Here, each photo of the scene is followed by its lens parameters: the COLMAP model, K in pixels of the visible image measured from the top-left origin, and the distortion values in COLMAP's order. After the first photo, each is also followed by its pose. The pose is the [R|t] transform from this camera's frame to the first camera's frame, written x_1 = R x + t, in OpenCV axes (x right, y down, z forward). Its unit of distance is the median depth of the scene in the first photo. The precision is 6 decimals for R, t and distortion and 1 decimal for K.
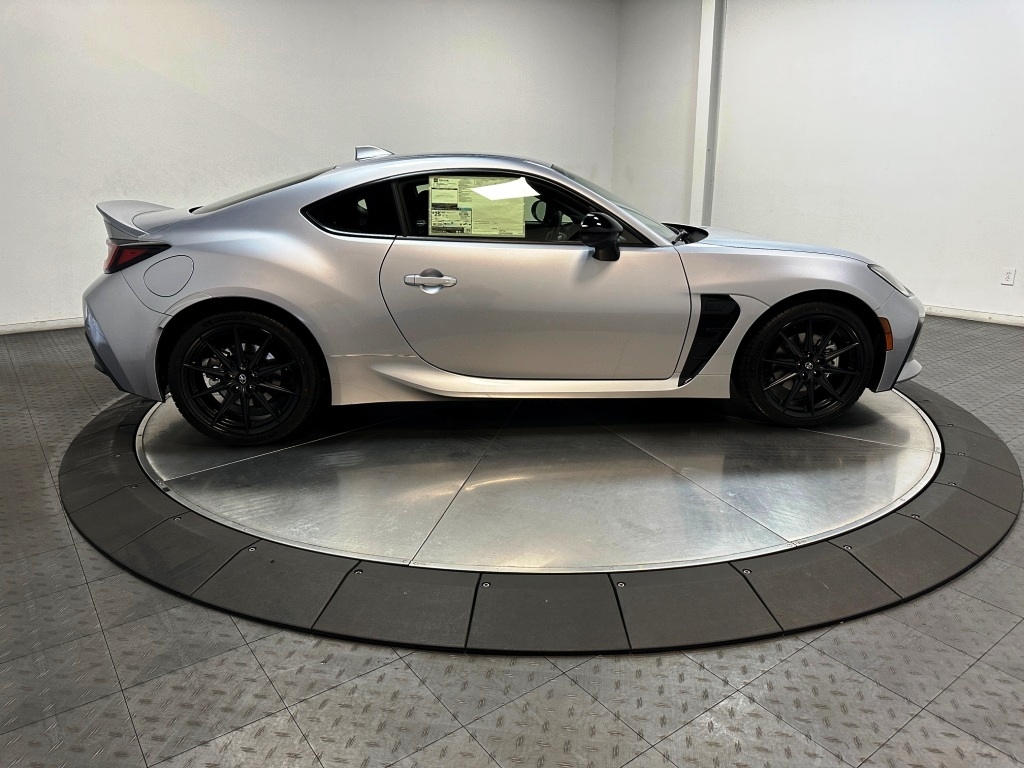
lens RADIAL K [[721.7, 0, 512.0], [0, 721.7, 384.0], [0, 0, 1]] dist [0.022474, -0.035499]
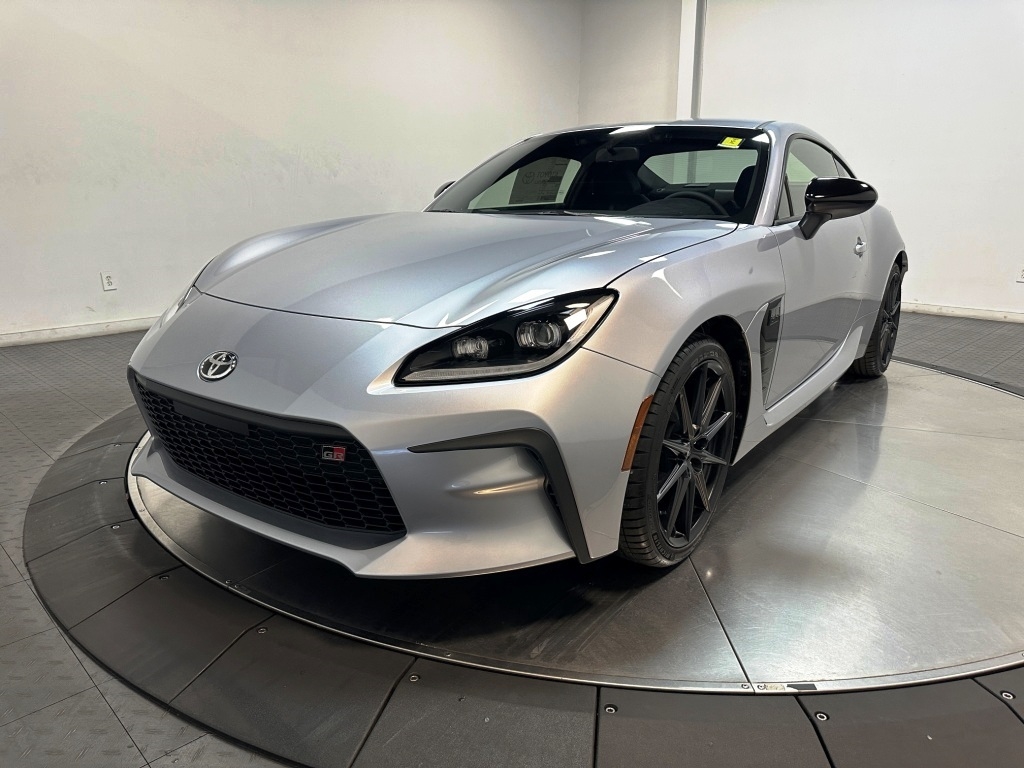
lens RADIAL K [[727.4, 0, 514.8], [0, 727.4, 380.2], [0, 0, 1]] dist [0.004890, -0.015142]
pose [[0.989258, -0.030285, 0.143007, -0.394658], [0.034119, 0.999119, -0.024431, -0.014918], [-0.142141, 0.029048, 0.989420, 0.389688]]
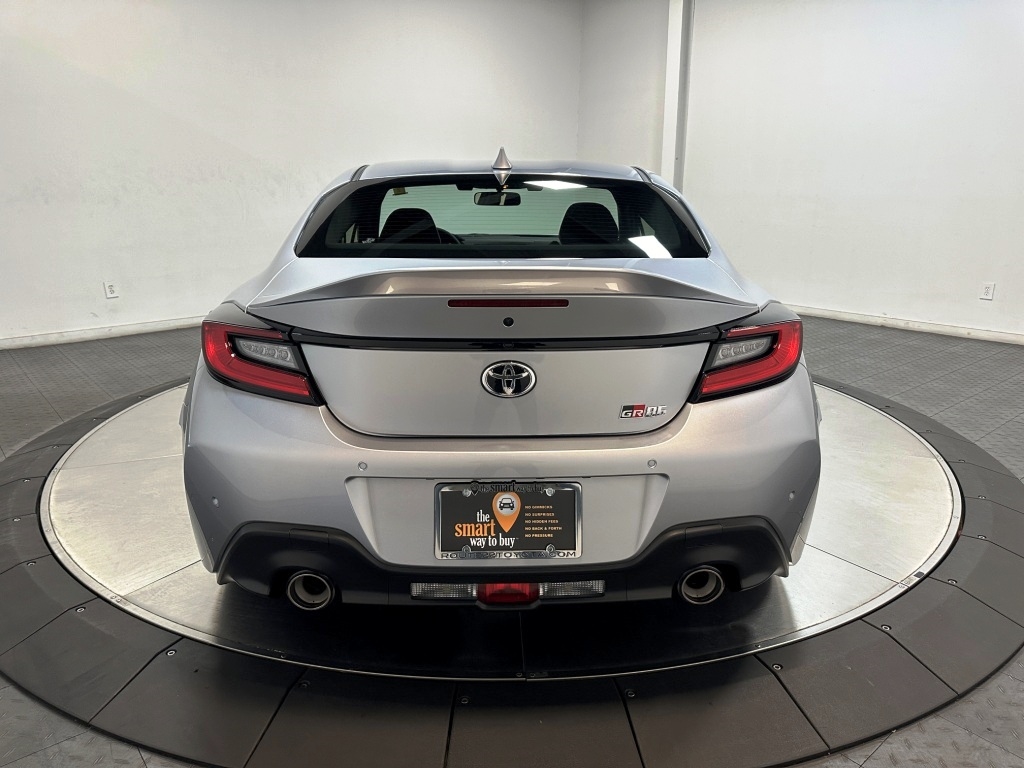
lens RADIAL K [[727.4, 0, 514.8], [0, 727.4, 380.2], [0, 0, 1]] dist [0.004890, -0.015142]
pose [[0.998126, -0.010482, 0.060286, -0.025791], [0.011273, 0.999855, -0.012796, -0.067095], [-0.060143, 0.013451, 0.998099, 0.182926]]
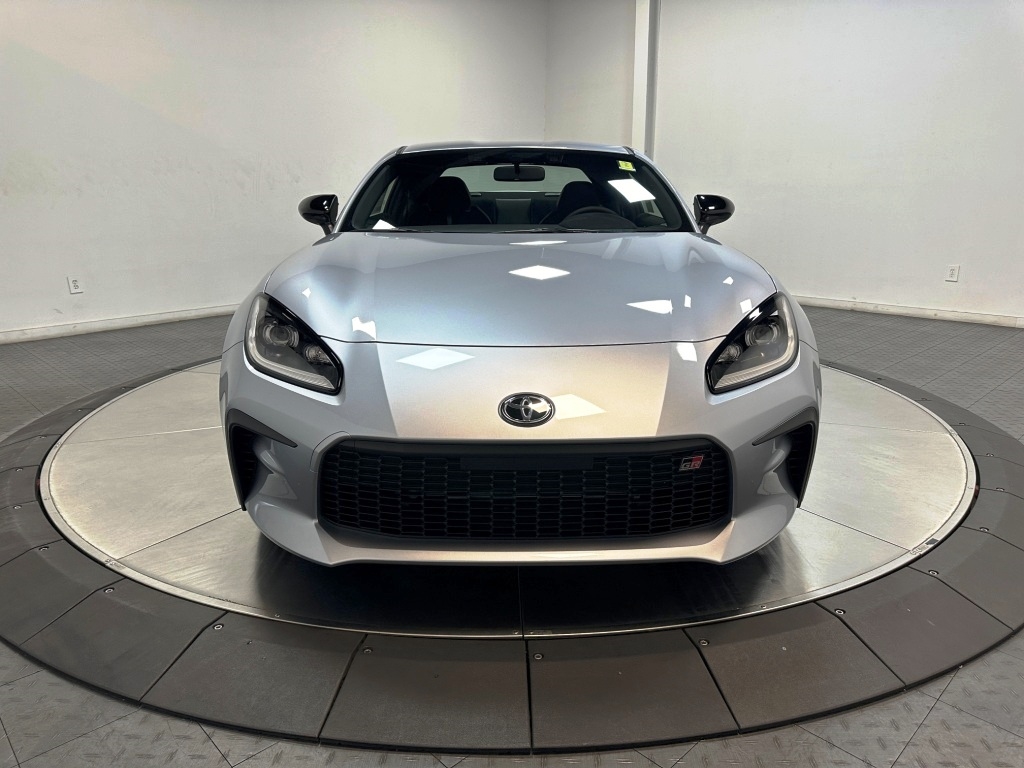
lens RADIAL K [[727.4, 0, 514.8], [0, 727.4, 380.2], [0, 0, 1]] dist [0.004890, -0.015142]
pose [[0.991407, -0.033525, 0.126448, -0.152476], [0.036144, 0.999176, -0.018477, -0.007373], [-0.125724, 0.022888, 0.991801, 0.213627]]
